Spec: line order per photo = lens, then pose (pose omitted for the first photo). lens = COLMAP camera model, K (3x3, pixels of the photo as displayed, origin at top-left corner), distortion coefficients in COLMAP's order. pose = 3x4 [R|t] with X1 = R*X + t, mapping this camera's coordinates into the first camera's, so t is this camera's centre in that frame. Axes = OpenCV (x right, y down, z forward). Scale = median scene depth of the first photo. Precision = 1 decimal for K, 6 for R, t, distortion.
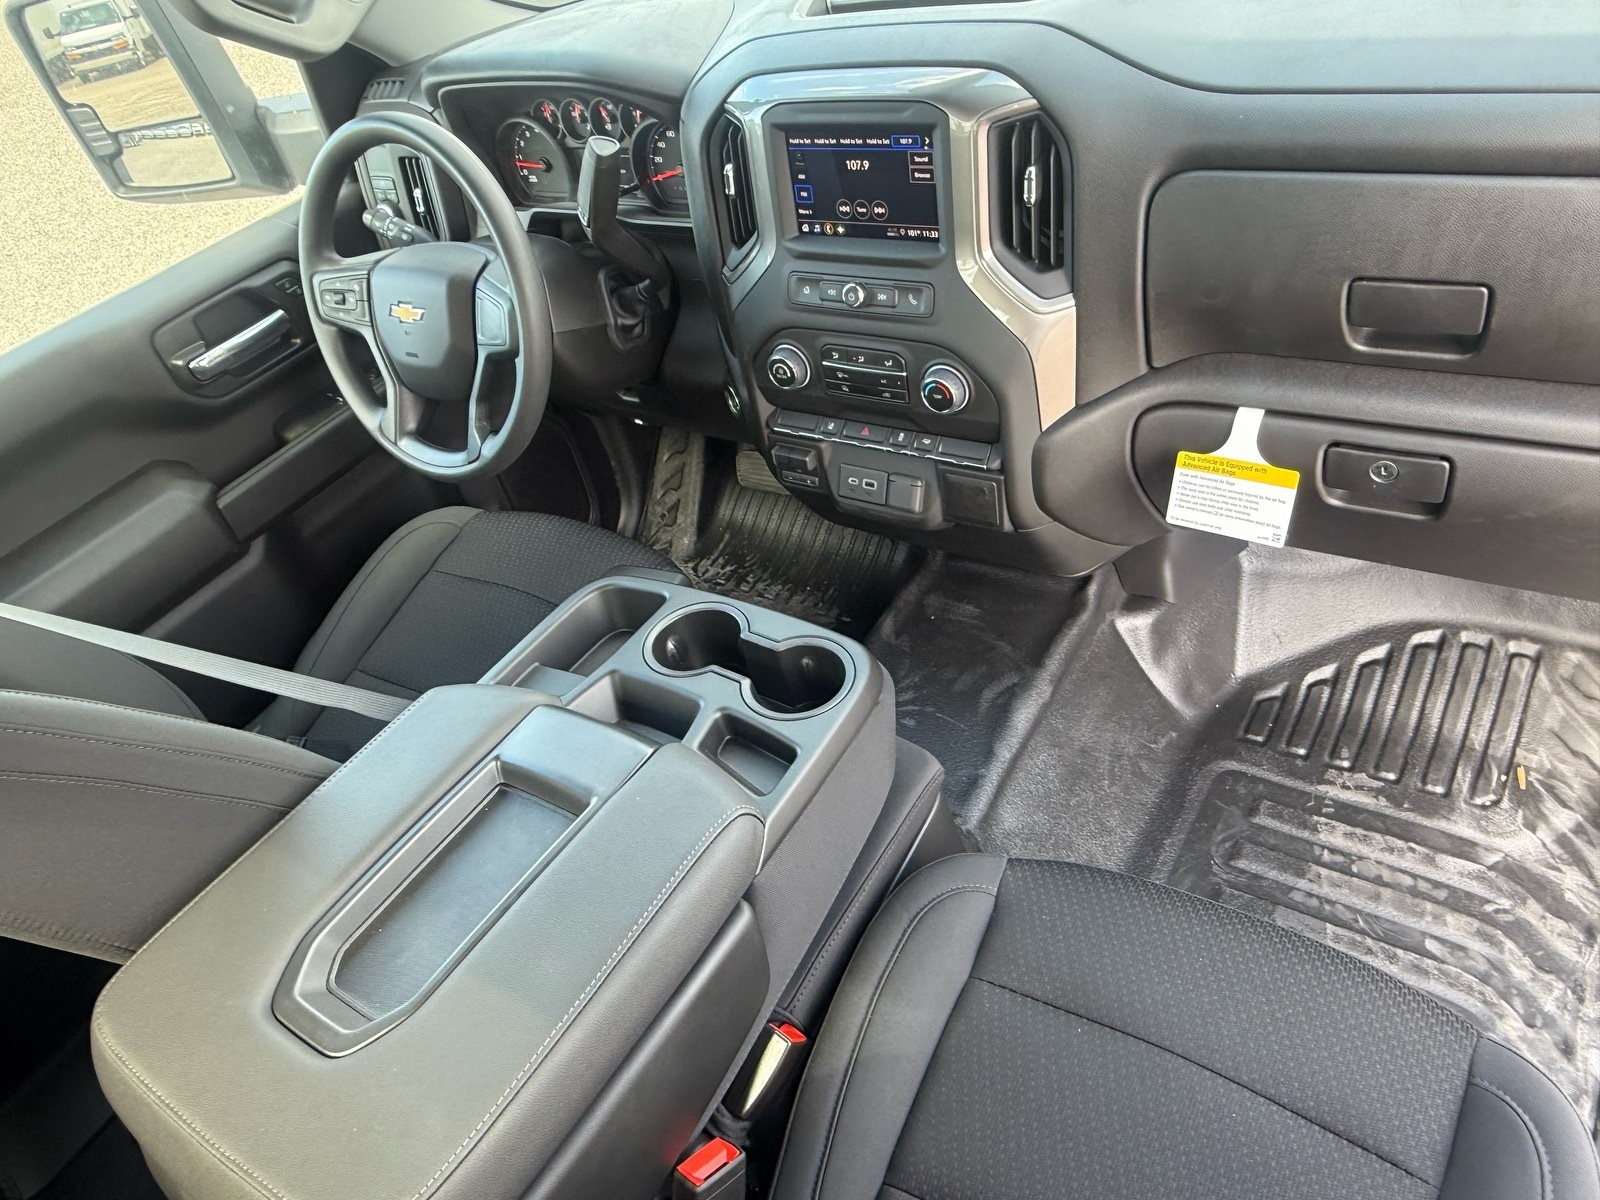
lens RADIAL K [[1111.7, 0, 800.0], [0, 1111.7, 600.0], [0, 0, 1]] dist [-0.002896, -0.001505]
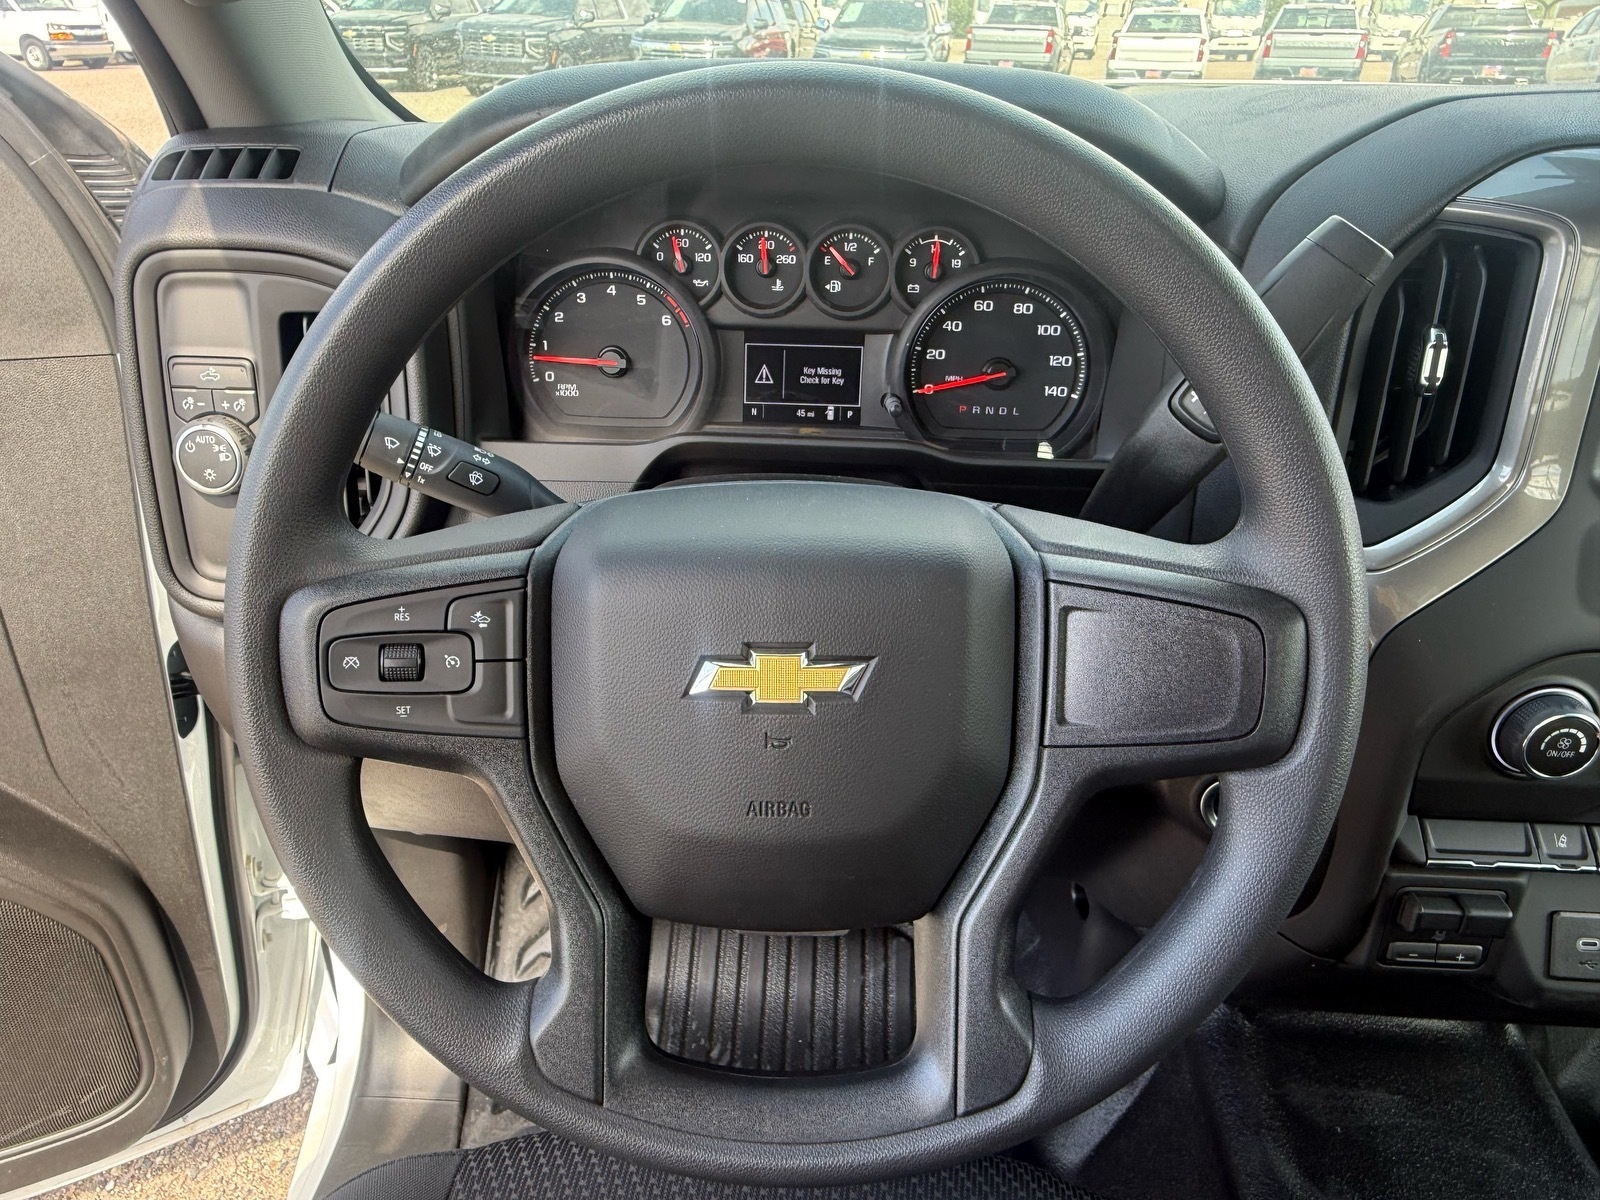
lens RADIAL K [[1069.4, 0, 752.7], [0, 1069.4, 607.5], [0, 0, 1]] dist [0.000289, 0.000458]
pose [[0.833735, -0.041604, 0.550595, -0.474857], [0.189661, 0.958066, -0.214800, -0.197434], [-0.518570, 0.283512, 0.806663, 0.685742]]
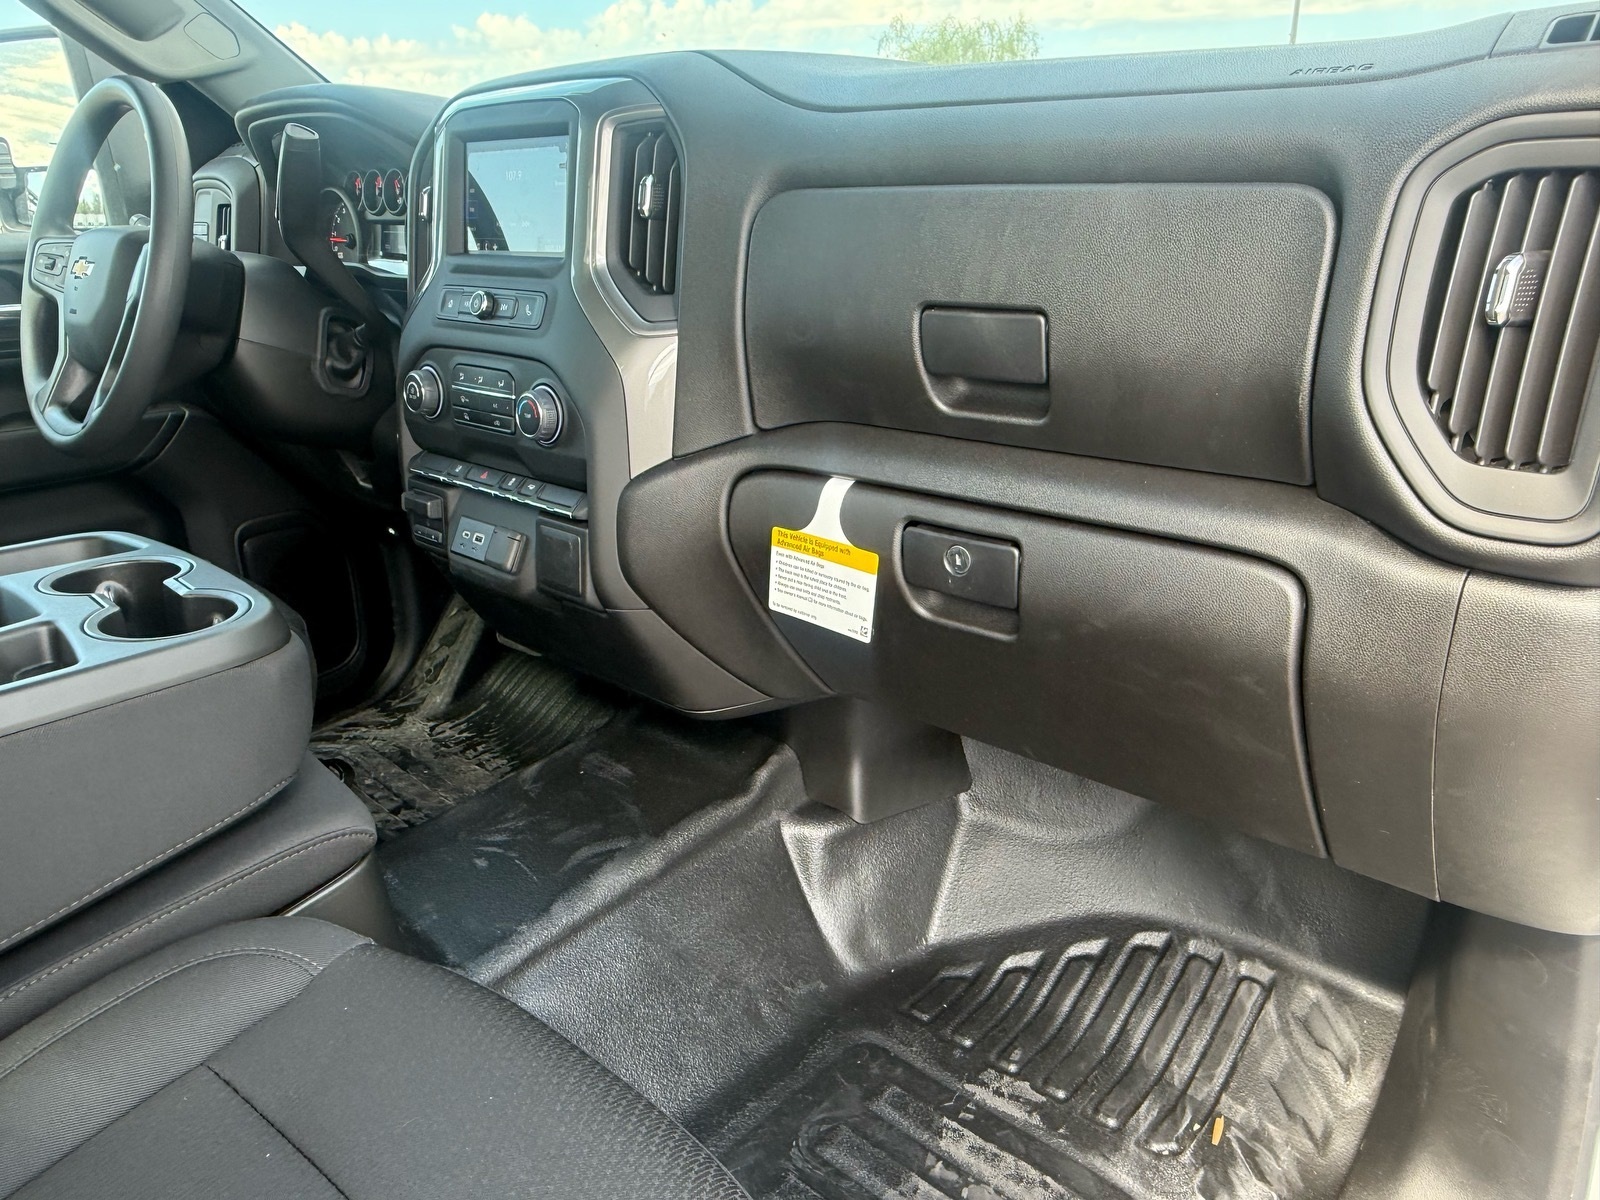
lens RADIAL K [[1112.7, 0, 800.0], [0, 1112.7, 600.0], [0, 0, 1]] dist [-0.001313, 0.000391]
pose [[0.969348, 0.235920, -0.068599, 0.337908], [-0.245234, 0.912036, -0.328711, 0.147079], [-0.014984, 0.335458, 0.941936, 0.172138]]
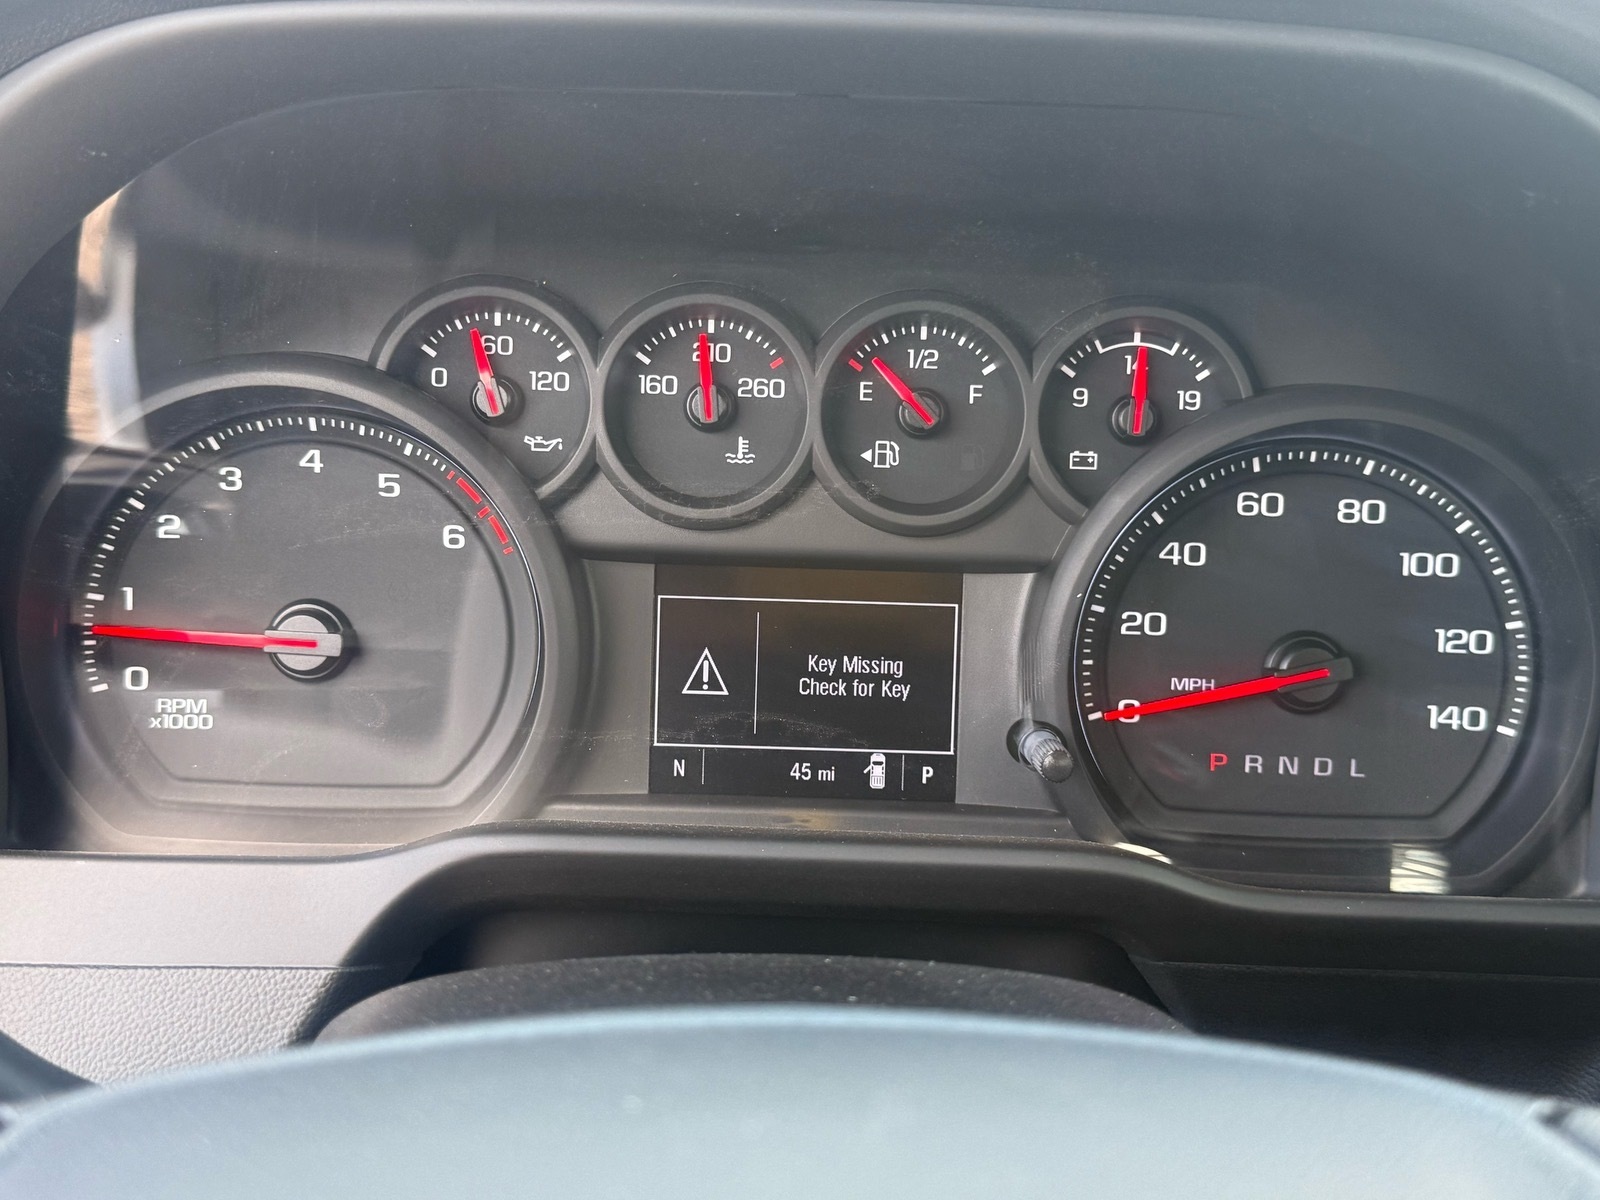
lens RADIAL K [[1949.0, 0, 800.0], [0, 1949.0, 600.0], [0, 0, 1]] dist [0.121237, -0.023589]
pose [[0.801019, 0.108257, 0.588768, -0.386392], [0.211712, 0.868725, -0.447767, -0.257777], [-0.559952, 0.483319, 0.672946, 0.801473]]
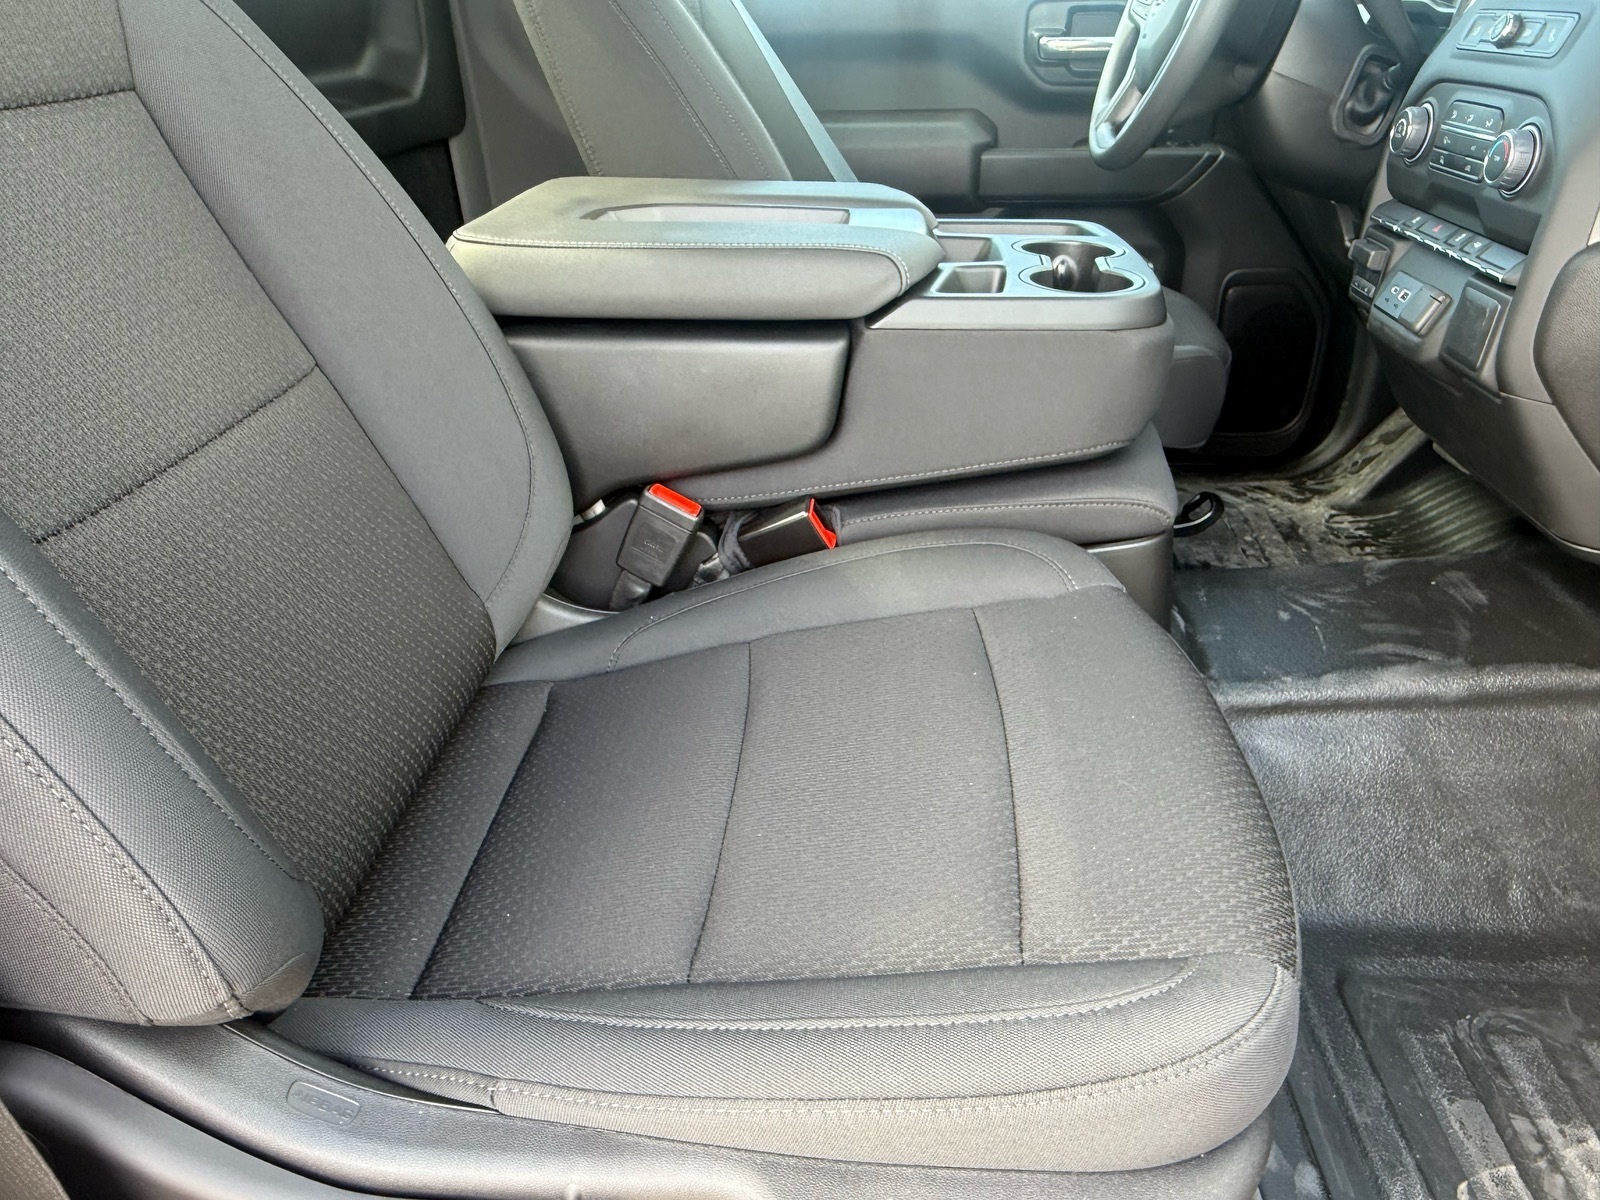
lens RADIAL K [[1113.4, 0, 800.0], [0, 1113.4, 600.0], [0, 0, 1]] dist [0.003045, -0.000109]
pose [[0.485958, 0.585478, -0.648892, 0.463554], [-0.633106, 0.747659, 0.200456, 0.166189], [0.602513, 0.313404, 0.734000, 0.166663]]
